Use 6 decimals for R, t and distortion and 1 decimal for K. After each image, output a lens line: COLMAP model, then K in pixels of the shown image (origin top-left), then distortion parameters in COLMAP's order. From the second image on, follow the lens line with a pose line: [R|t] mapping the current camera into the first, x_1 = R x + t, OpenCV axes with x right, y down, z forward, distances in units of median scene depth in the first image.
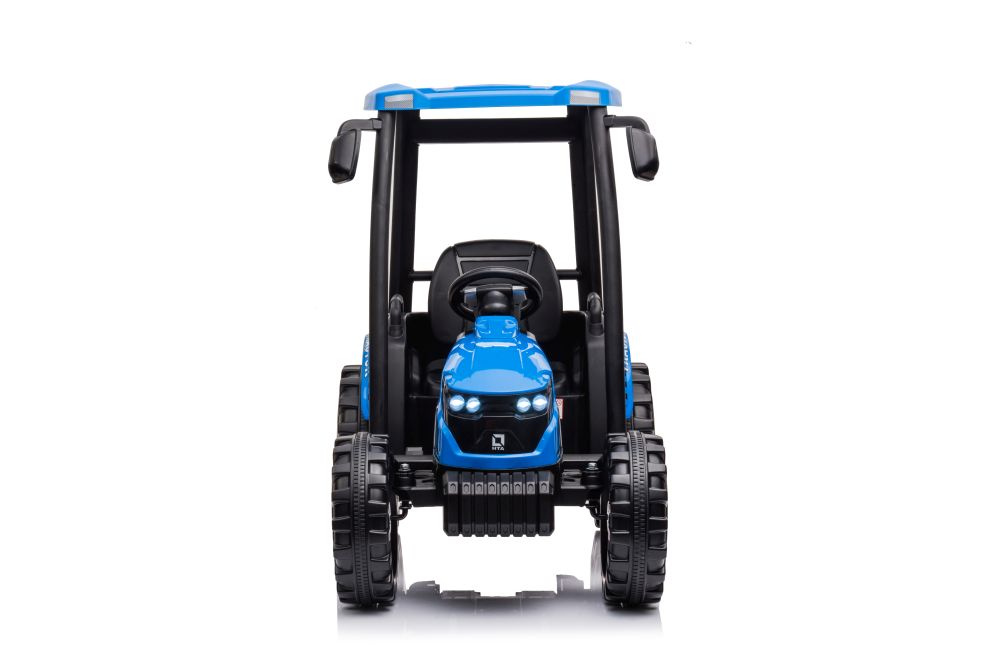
lens RADIAL K [[1867.3, 0, 500.0], [0, 1867.3, 333.5], [0, 0, 1]] dist [0.001392, -0.007973]
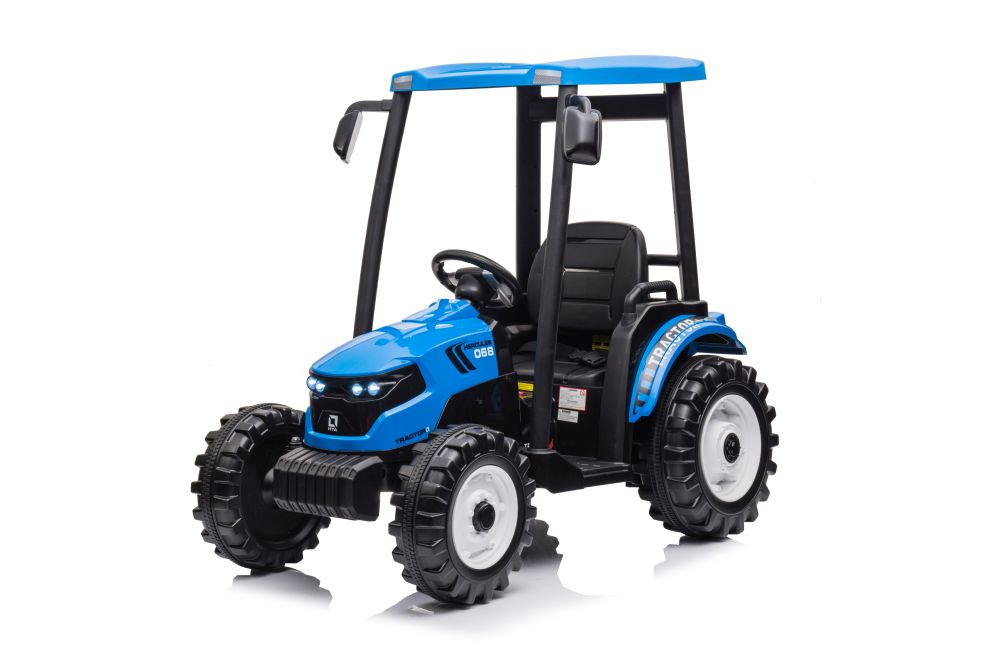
lens RADIAL K [[1905.1, 0, 500.0], [0, 1905.1, 333.5], [0, 0, 1]] dist [-0.050479, -0.016998]
pose [[0.842287, 0.060445, -0.535629, 0.557220], [-0.049018, 0.998165, 0.035559, -0.028025], [0.536795, -0.003696, 0.843704, 0.158751]]
